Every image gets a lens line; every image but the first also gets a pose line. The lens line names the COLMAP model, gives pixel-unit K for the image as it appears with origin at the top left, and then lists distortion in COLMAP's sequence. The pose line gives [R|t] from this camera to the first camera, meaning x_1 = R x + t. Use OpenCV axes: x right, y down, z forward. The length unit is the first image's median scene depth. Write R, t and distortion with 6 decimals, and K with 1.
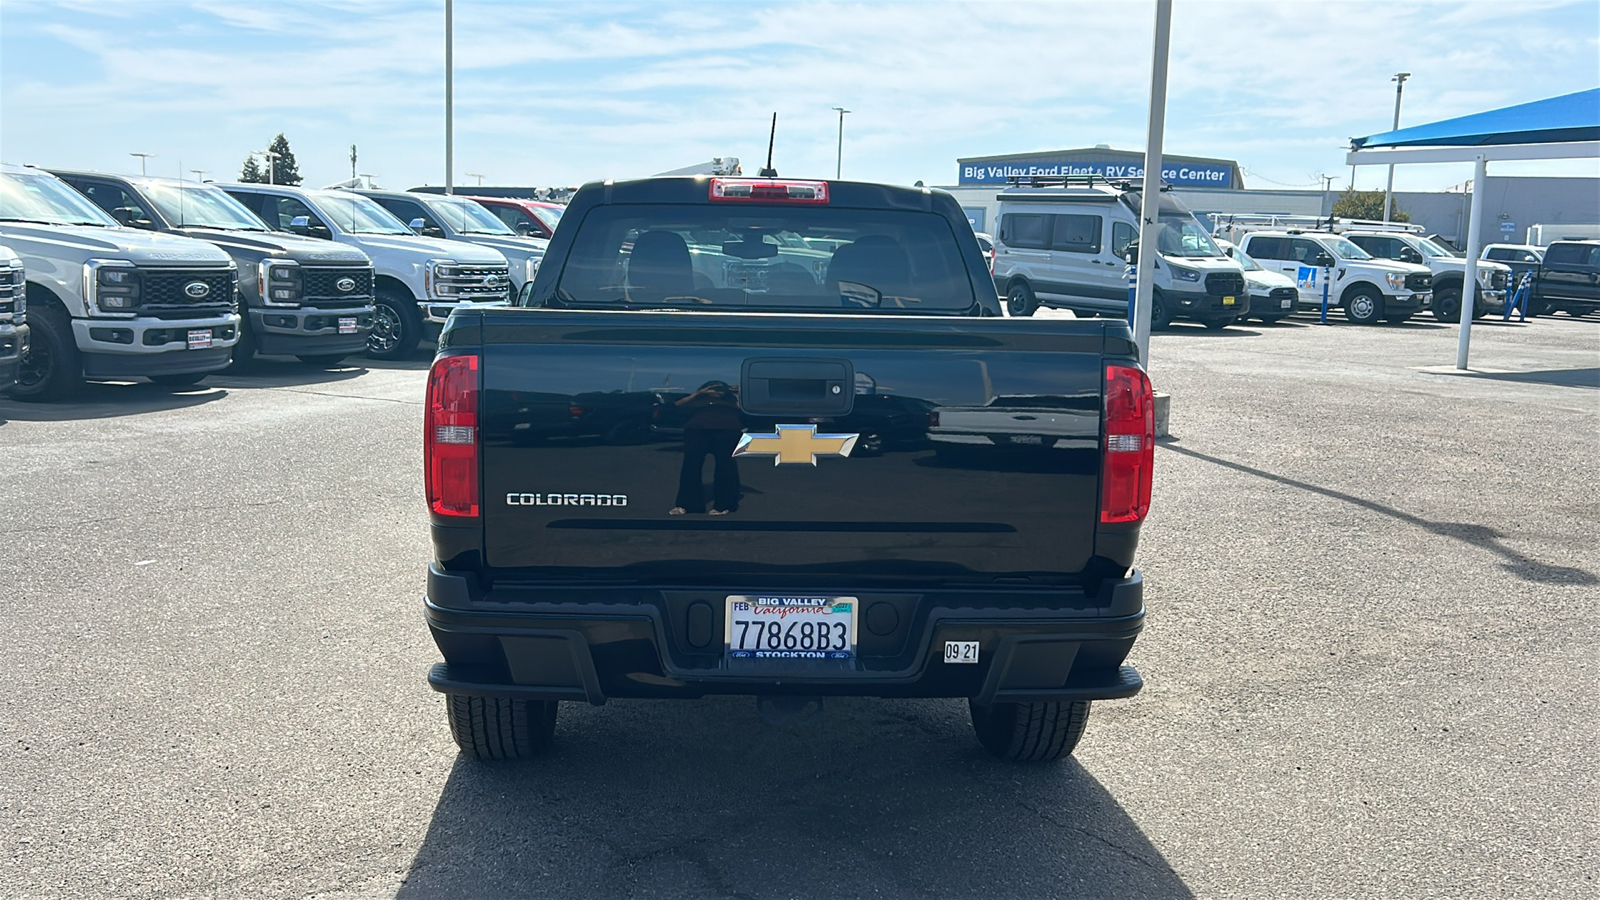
lens RADIAL K [[1490.0, 0, 800.0], [0, 1490.0, 450.0], [0, 0, 1]] dist [0.103384, -0.264087]
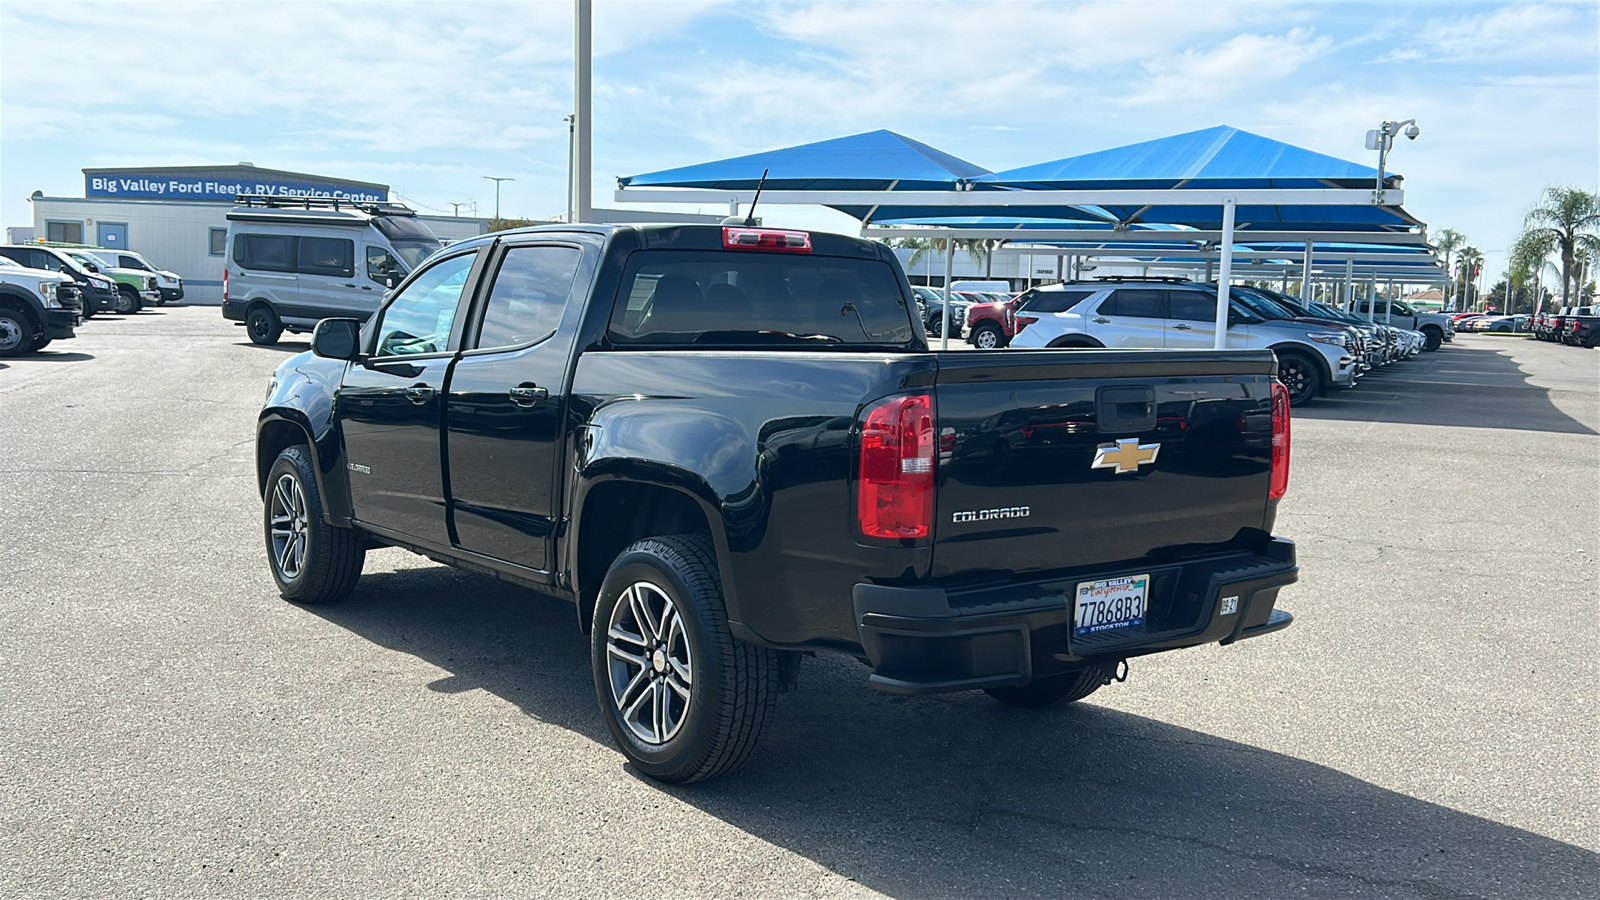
lens RADIAL K [[1486.5, 0, 804.8], [0, 1486.5, 421.9], [0, 0, 1]] dist [0.093788, -0.137937]
pose [[0.833505, -0.049863, 0.550257, -0.611755], [0.067306, 0.997666, -0.011546, -0.023631], [-0.548397, 0.046659, 0.834915, 0.068043]]
